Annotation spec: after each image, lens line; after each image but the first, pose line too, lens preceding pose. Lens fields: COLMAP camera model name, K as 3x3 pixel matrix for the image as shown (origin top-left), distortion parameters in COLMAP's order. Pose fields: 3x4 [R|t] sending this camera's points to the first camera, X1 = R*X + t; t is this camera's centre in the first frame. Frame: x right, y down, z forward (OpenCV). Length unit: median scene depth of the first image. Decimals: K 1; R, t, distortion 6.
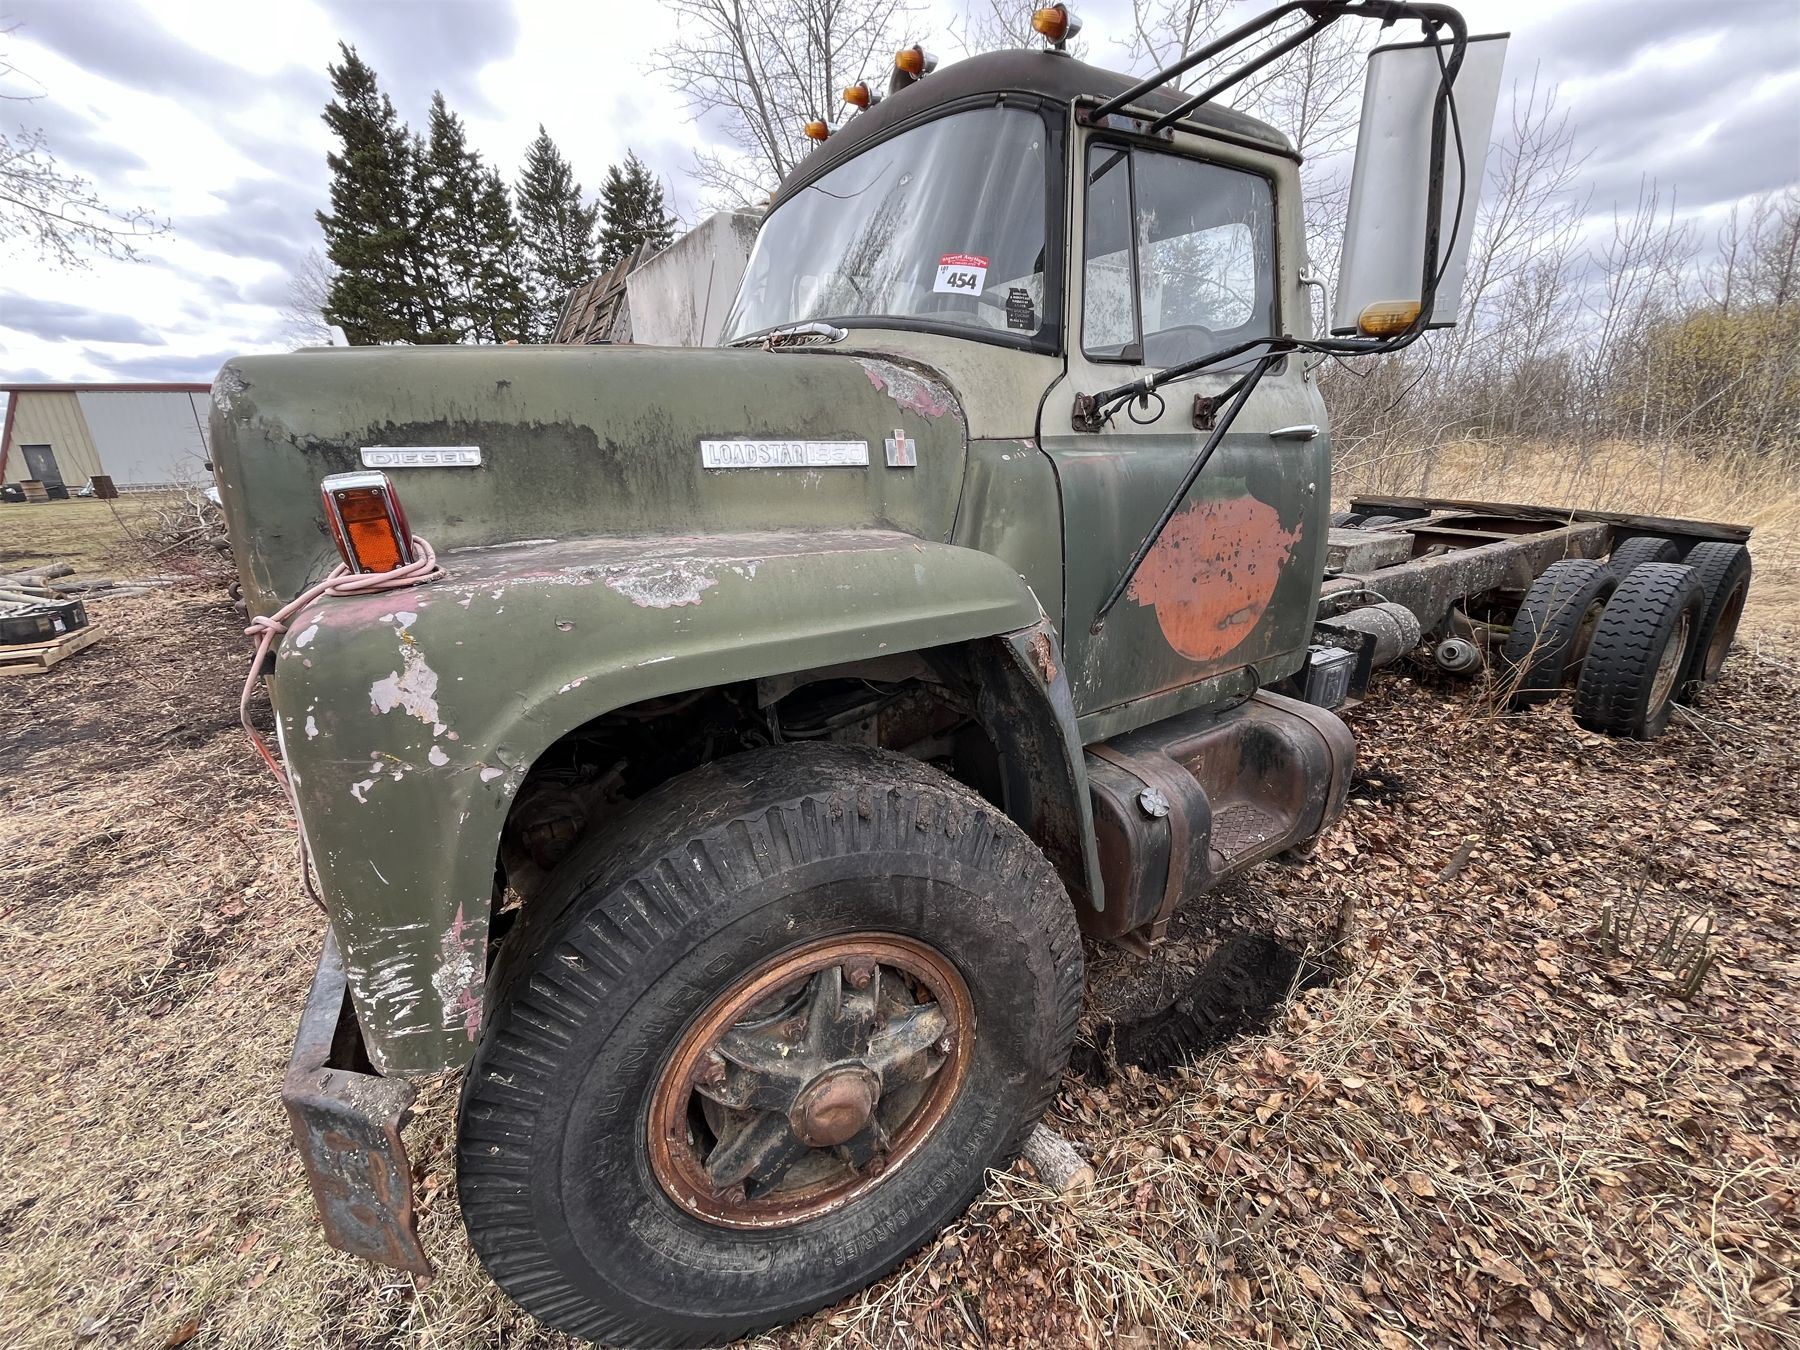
lens RADIAL K [[744.1, 0, 883.6], [0, 744.1, 671.3], [0, 0, 1]] dist [-0.004230, 0.000673]
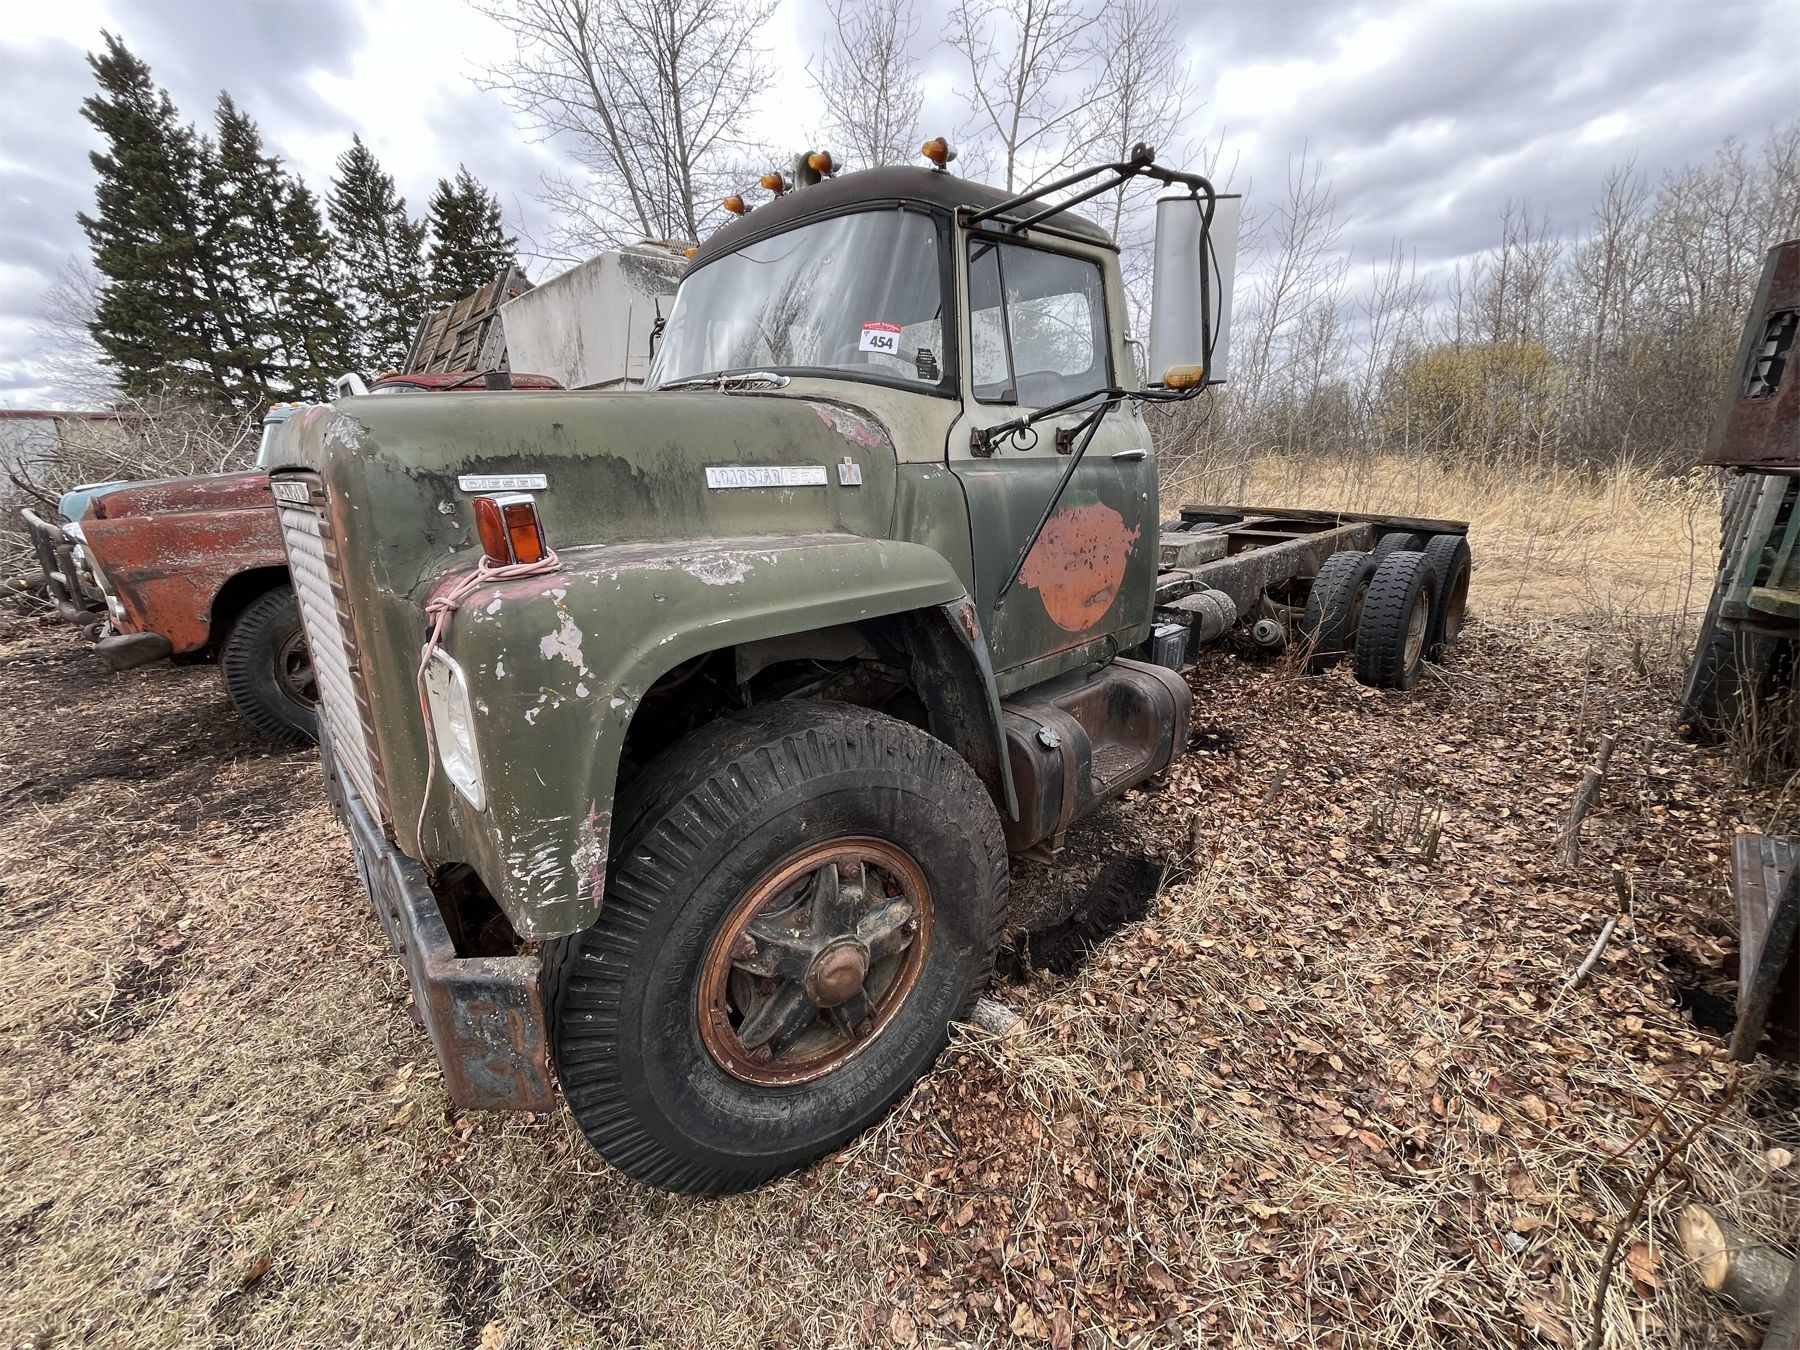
lens RADIAL K [[744.1, 0, 885.7], [0, 744.1, 668.2], [0, 0, 1]] dist [-0.004230, 0.000673]
pose [[0.984326, -0.058516, 0.166366, -0.085661], [0.063840, 0.997599, -0.026831, 0.047847], [-0.164397, 0.037031, 0.985699, -0.161352]]
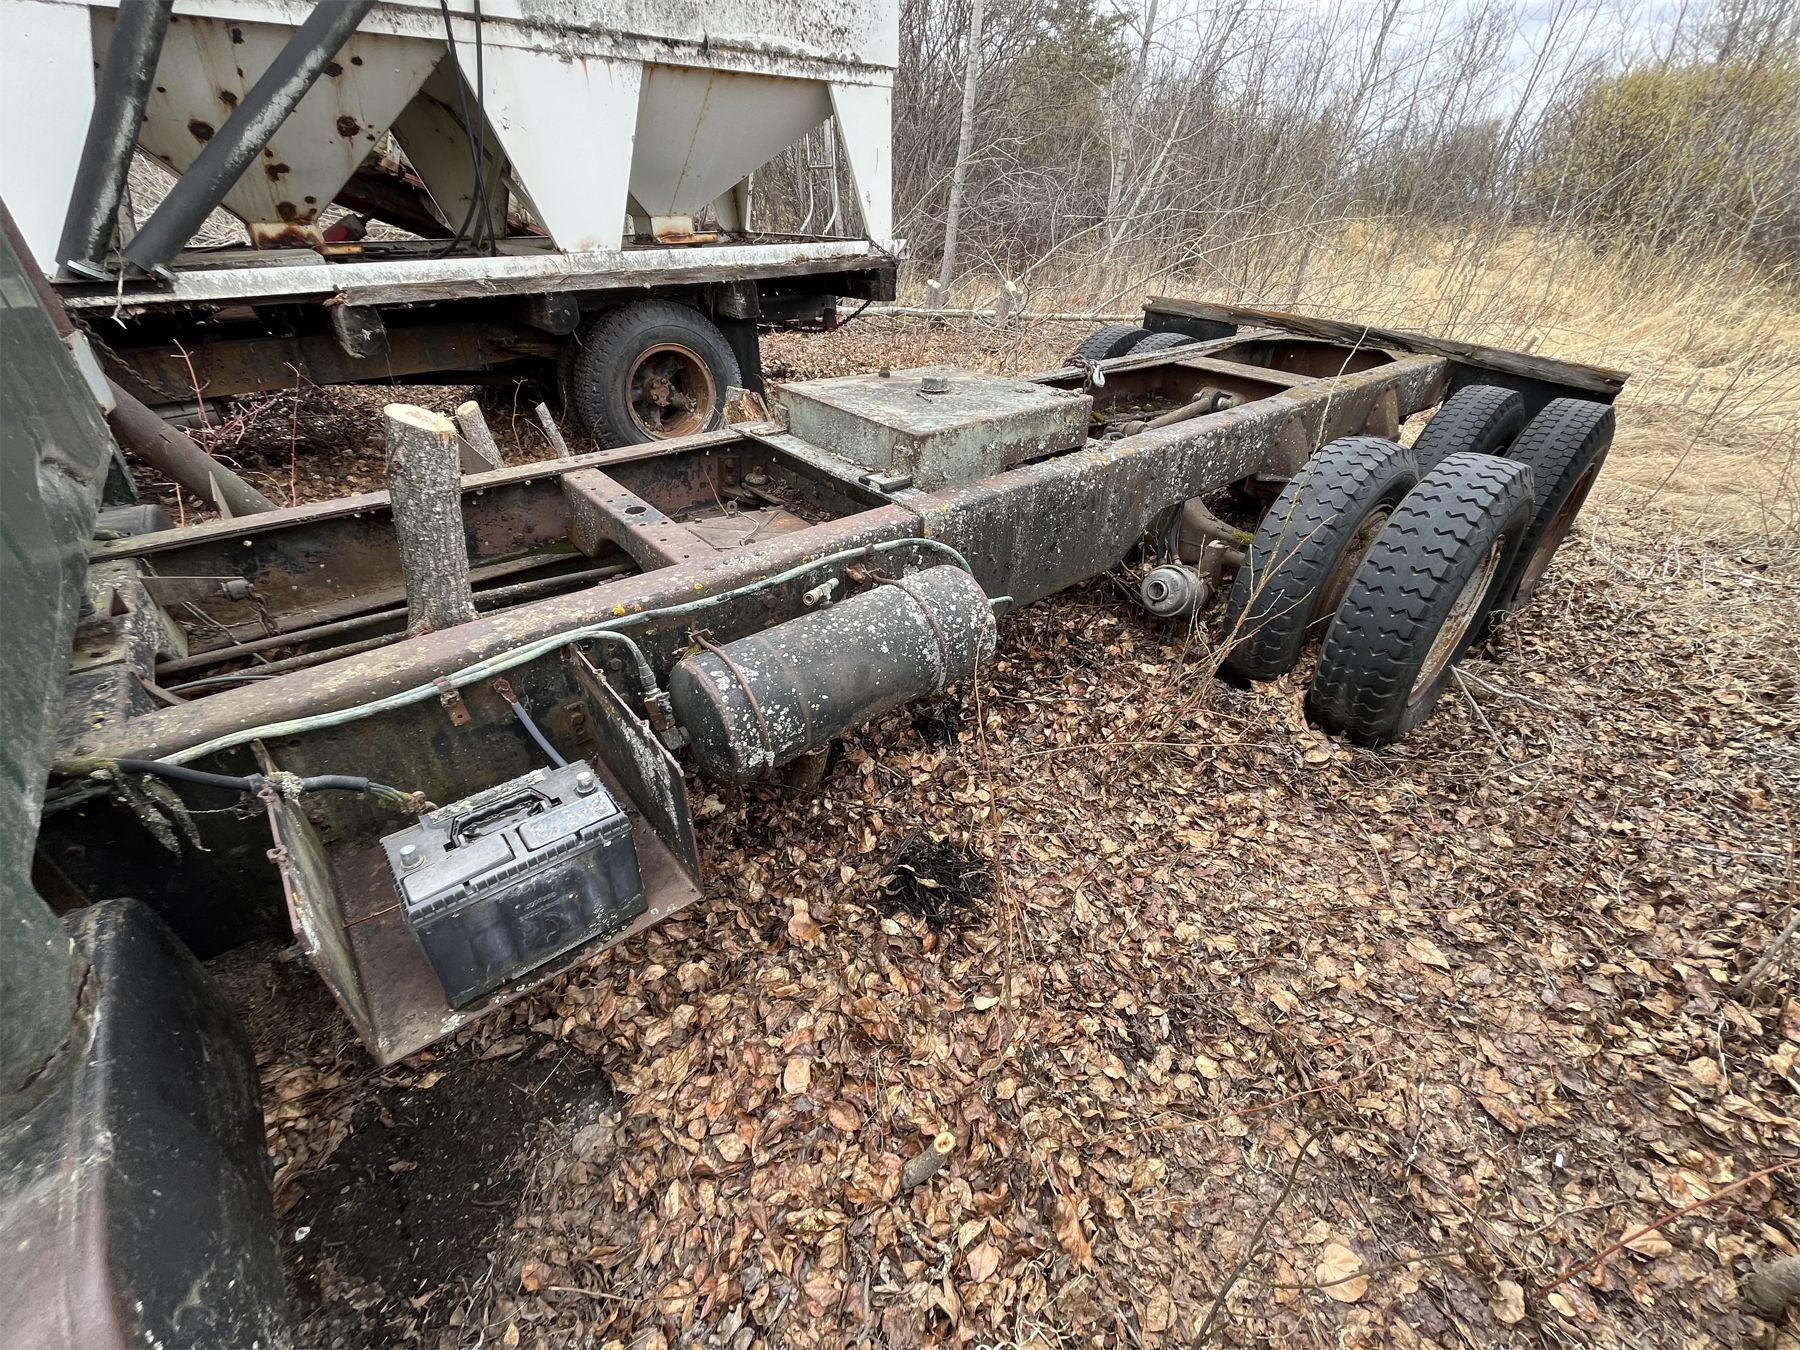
lens RADIAL K [[744.1, 0, 881.2], [0, 744.1, 679.3], [0, 0, 1]] dist [-0.004230, 0.000673]
pose [[0.992901, -0.033997, 0.113979, 0.739202], [0.002241, 0.963457, 0.267852, -0.197871], [-0.118920, -0.265695, 0.956694, 0.652932]]
